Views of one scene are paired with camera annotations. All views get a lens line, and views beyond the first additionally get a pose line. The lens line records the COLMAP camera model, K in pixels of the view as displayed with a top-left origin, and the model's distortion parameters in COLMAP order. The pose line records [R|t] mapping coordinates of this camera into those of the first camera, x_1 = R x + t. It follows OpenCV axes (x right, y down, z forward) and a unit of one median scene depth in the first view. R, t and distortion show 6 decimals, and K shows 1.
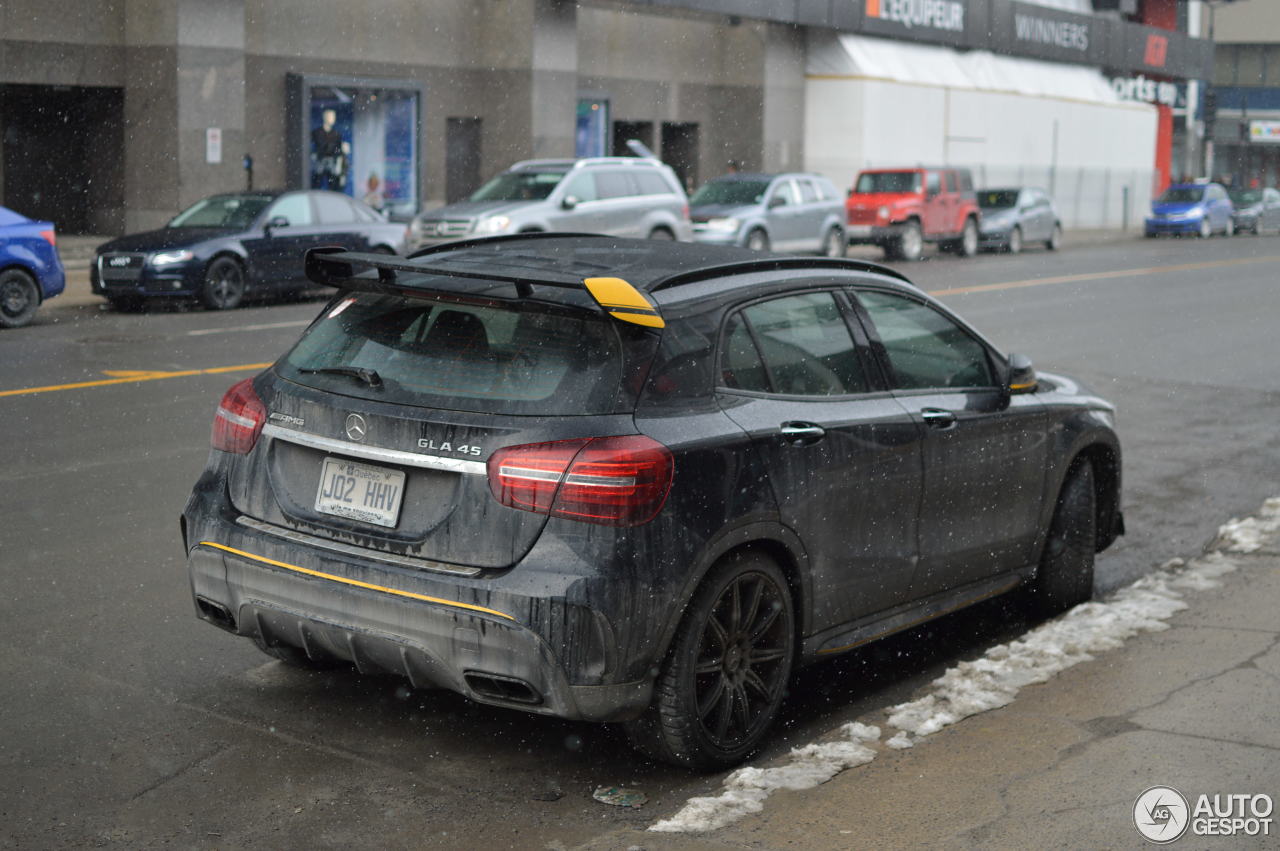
lens RADIAL K [[1973.4, 0, 640.0], [0, 1973.4, 425.5], [0, 0, 1]] dist [-0.159172, 0.042077]
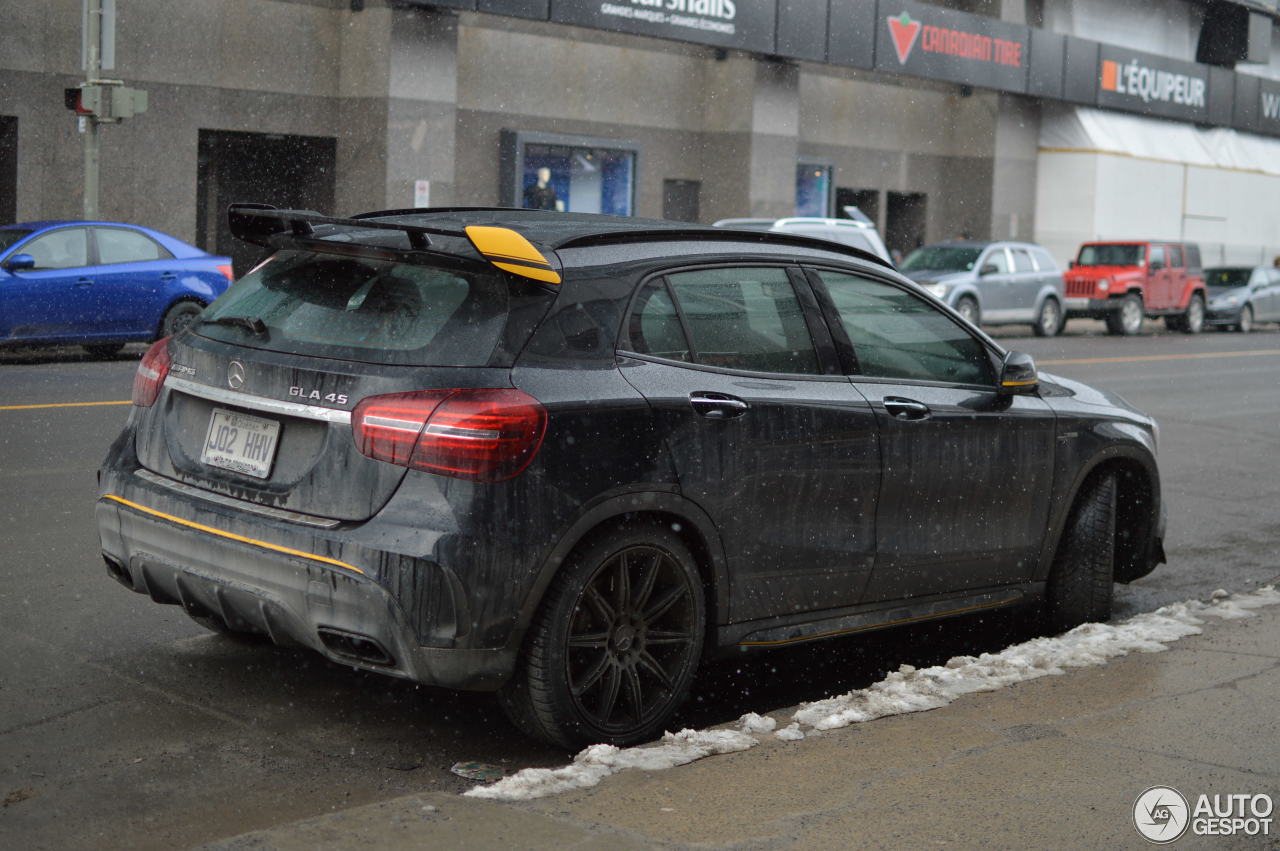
lens RADIAL K [[1973.4, 0, 640.0], [0, 1973.4, 425.5], [0, 0, 1]] dist [-0.159172, 0.042077]
pose [[0.990430, 0.033440, -0.133903, 0.171480], [-0.039023, 0.998465, -0.039293, 0.052100], [0.132383, 0.044142, 0.990215, 0.061096]]
